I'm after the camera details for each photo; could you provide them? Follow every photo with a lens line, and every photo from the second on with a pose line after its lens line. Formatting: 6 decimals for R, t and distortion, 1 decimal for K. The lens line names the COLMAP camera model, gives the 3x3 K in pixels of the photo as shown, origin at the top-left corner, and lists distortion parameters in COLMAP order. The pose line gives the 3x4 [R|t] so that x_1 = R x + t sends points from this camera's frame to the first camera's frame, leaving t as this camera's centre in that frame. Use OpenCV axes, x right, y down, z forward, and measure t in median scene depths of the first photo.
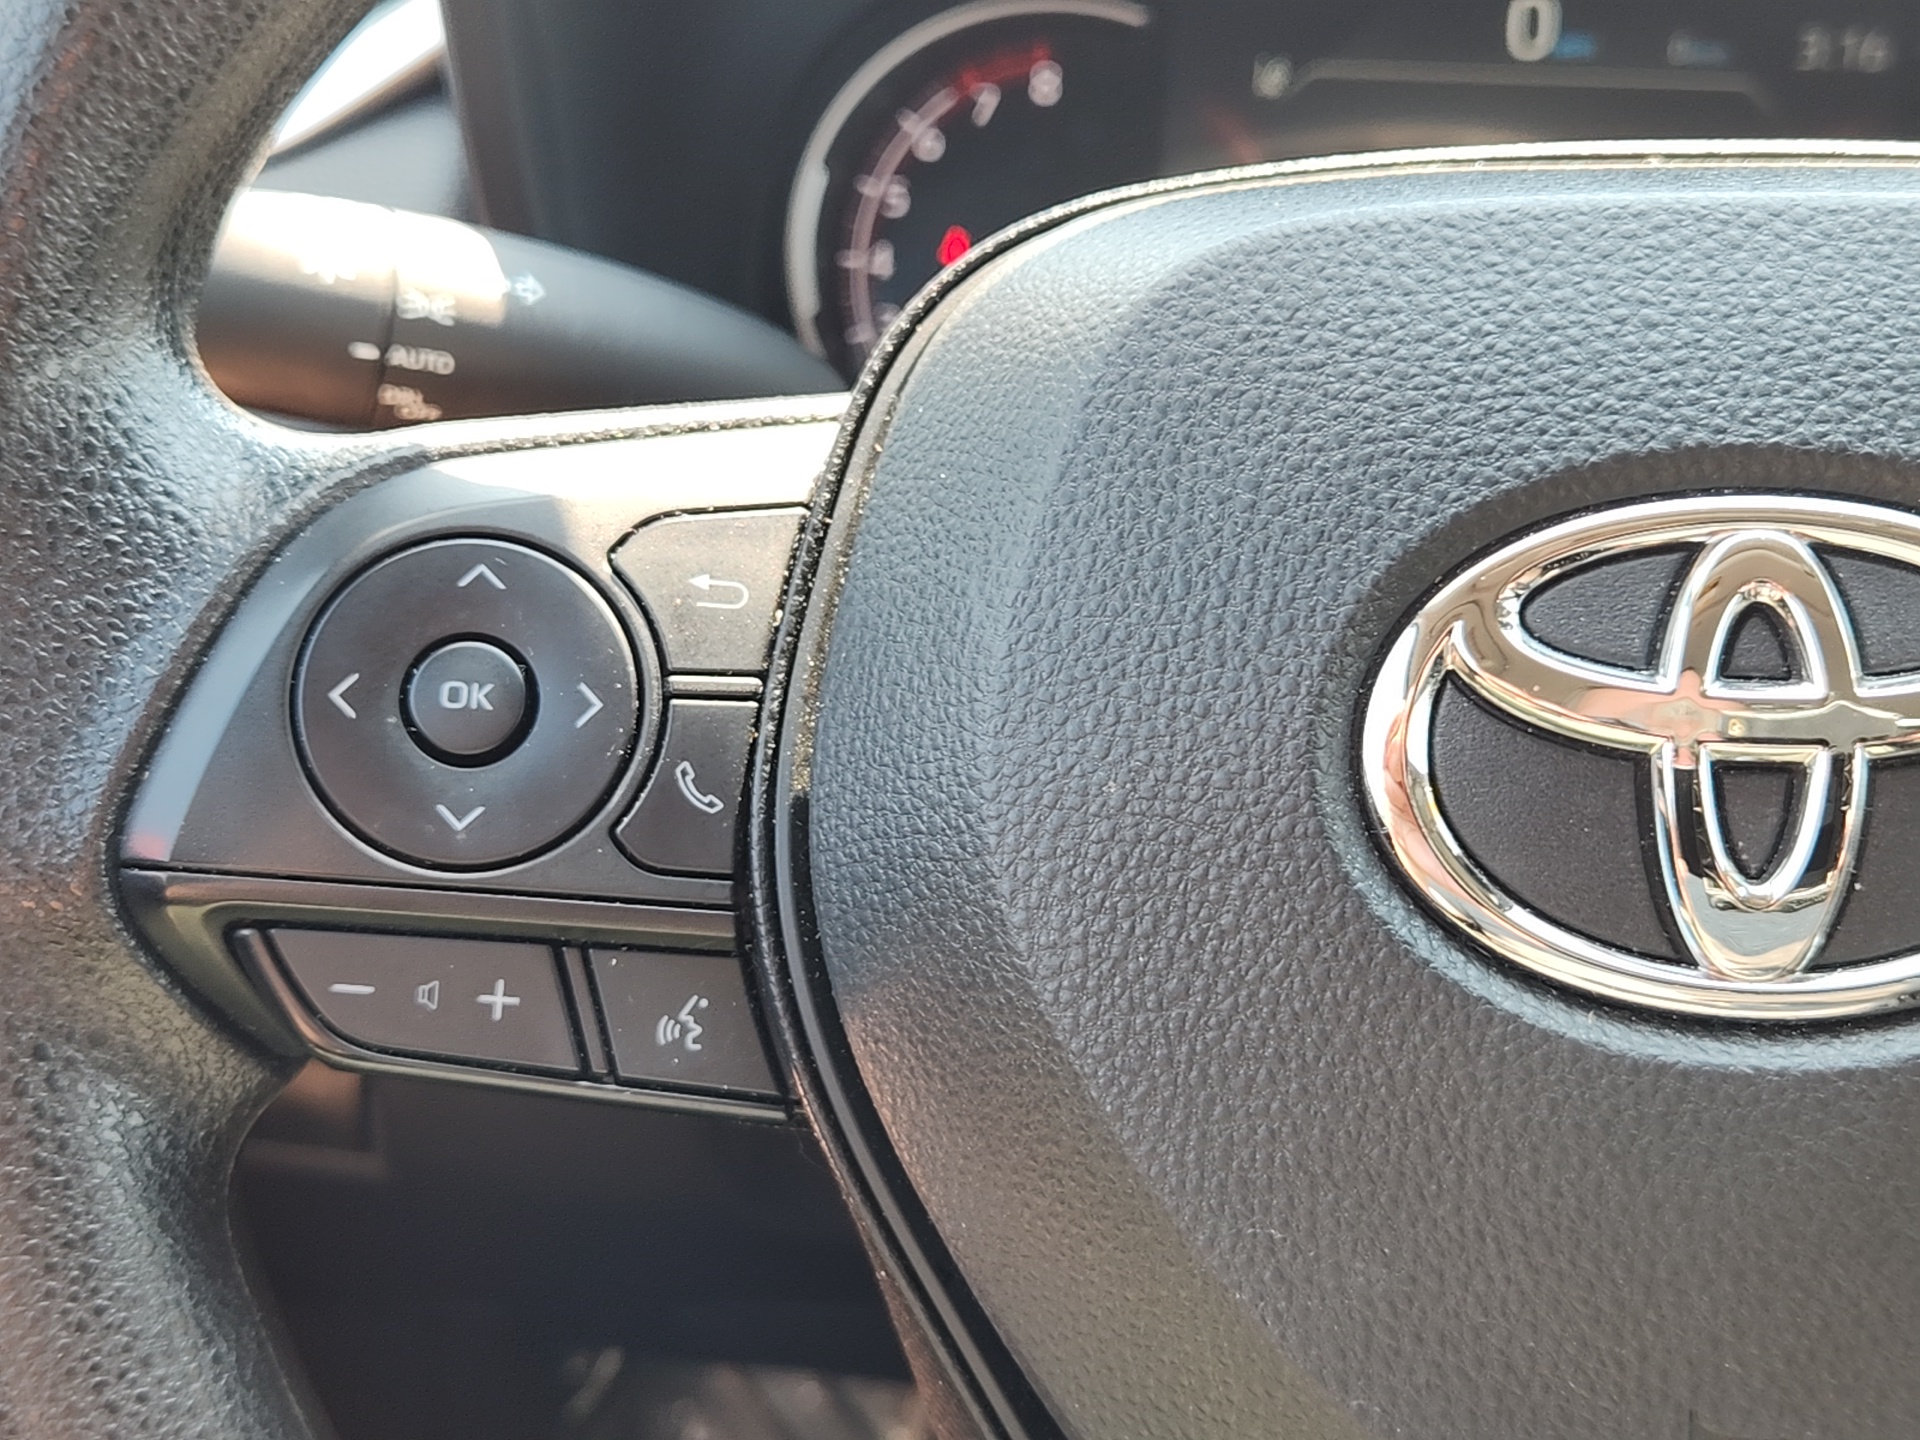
lens RADIAL K [[1569.8, 0, 959.7], [0, 1569.8, 703.8], [0, 0, 1]] dist [0.051153, -0.046056]
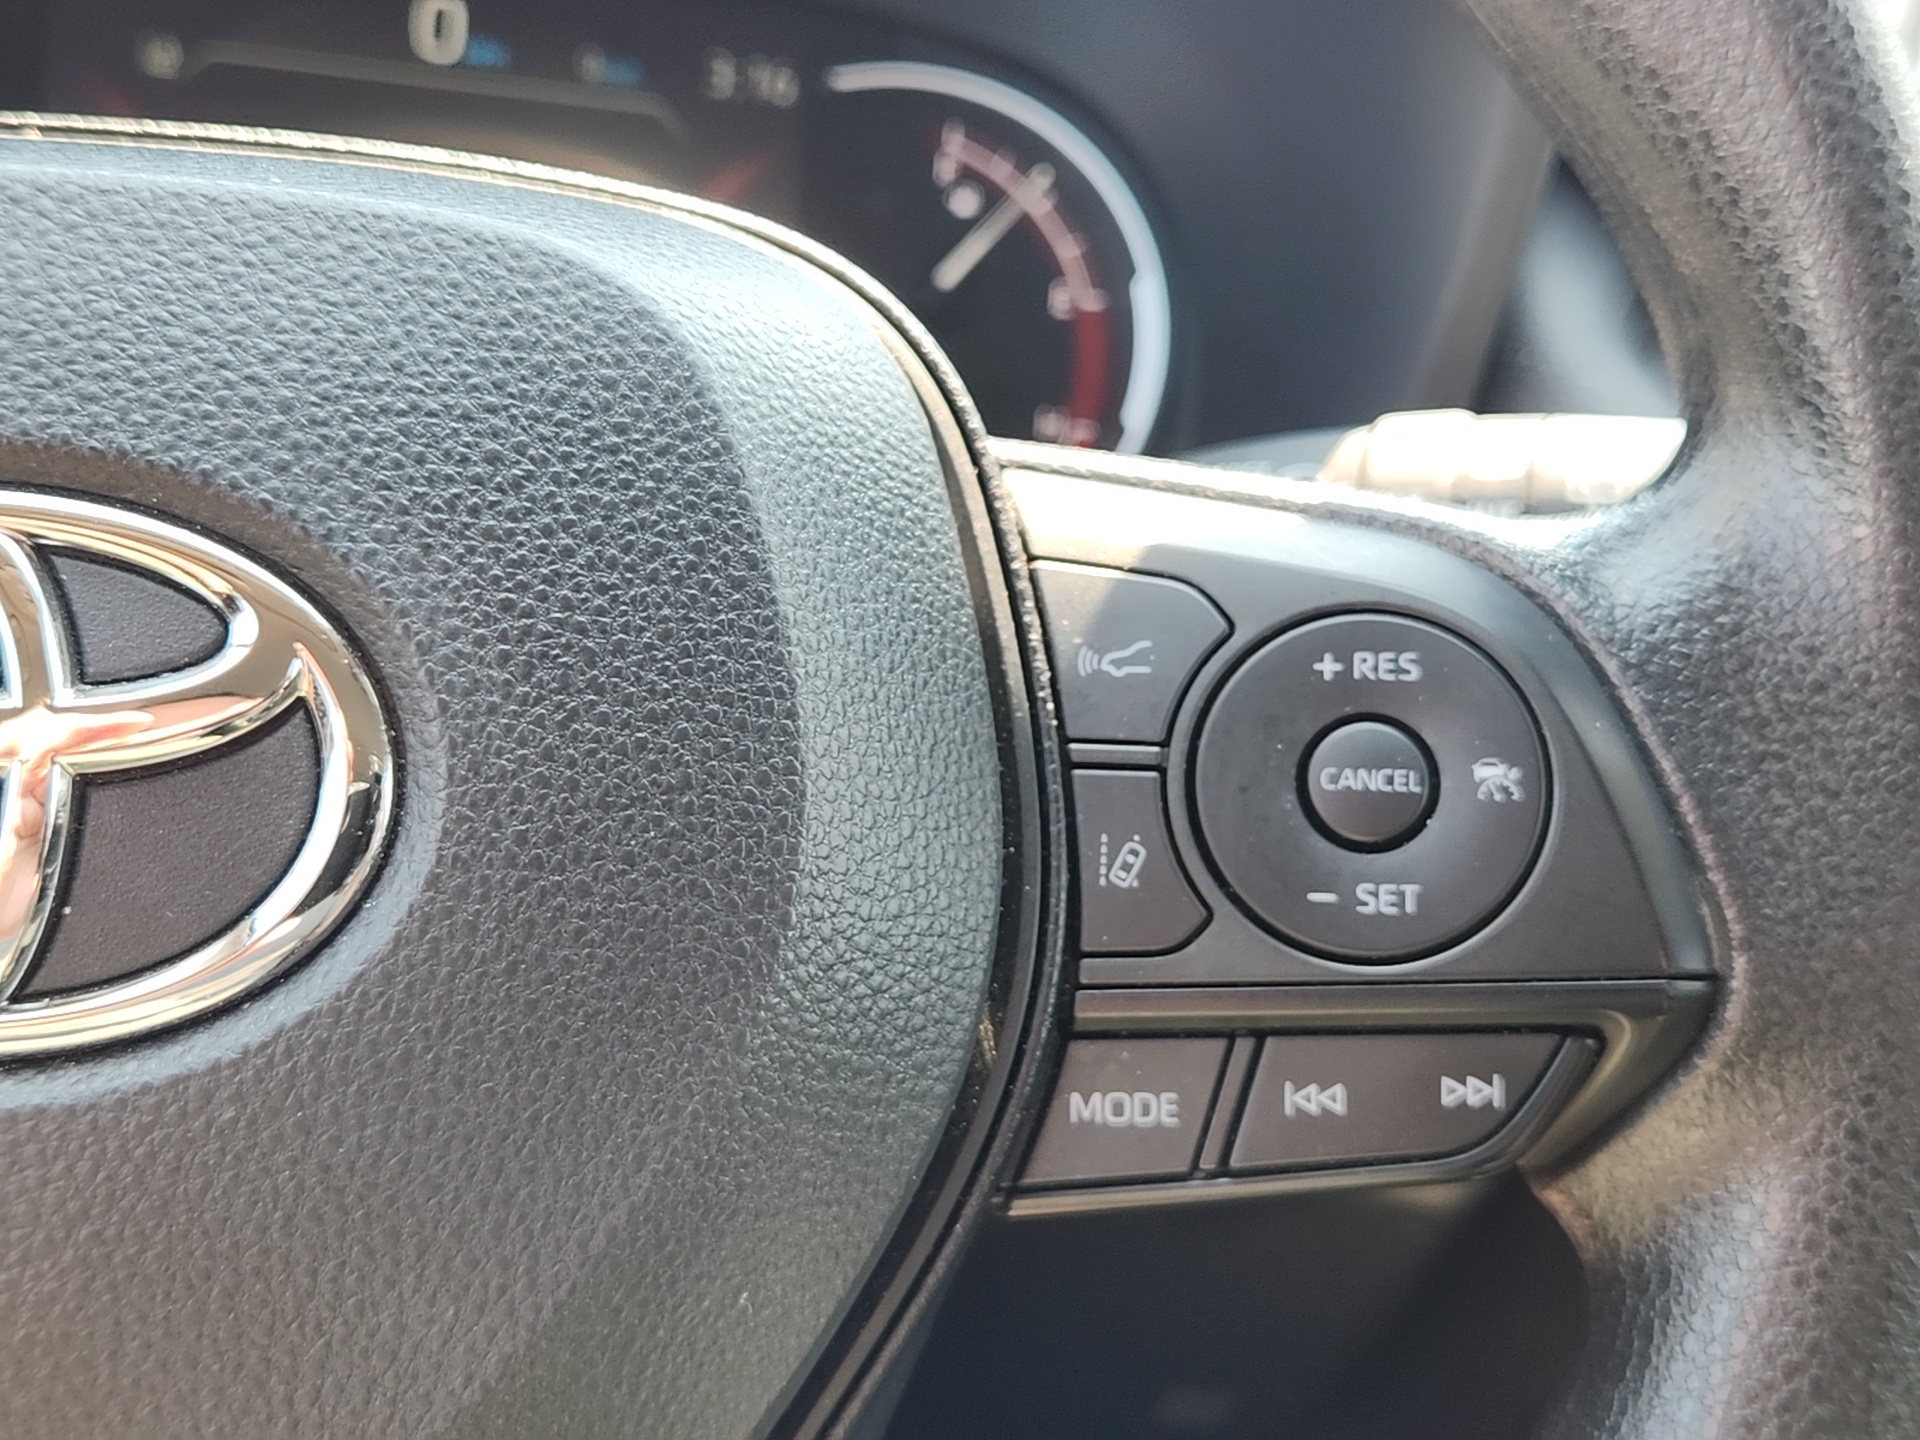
lens RADIAL K [[1569.8, 0, 962.2], [0, 1569.8, 737.1], [0, 0, 1]] dist [0.051153, -0.046056]
pose [[0.983864, 0.006638, 0.178792, 0.897053], [-0.005805, 0.999970, -0.005181, 0.014786], [-0.178821, 0.004060, 0.983873, -0.012699]]
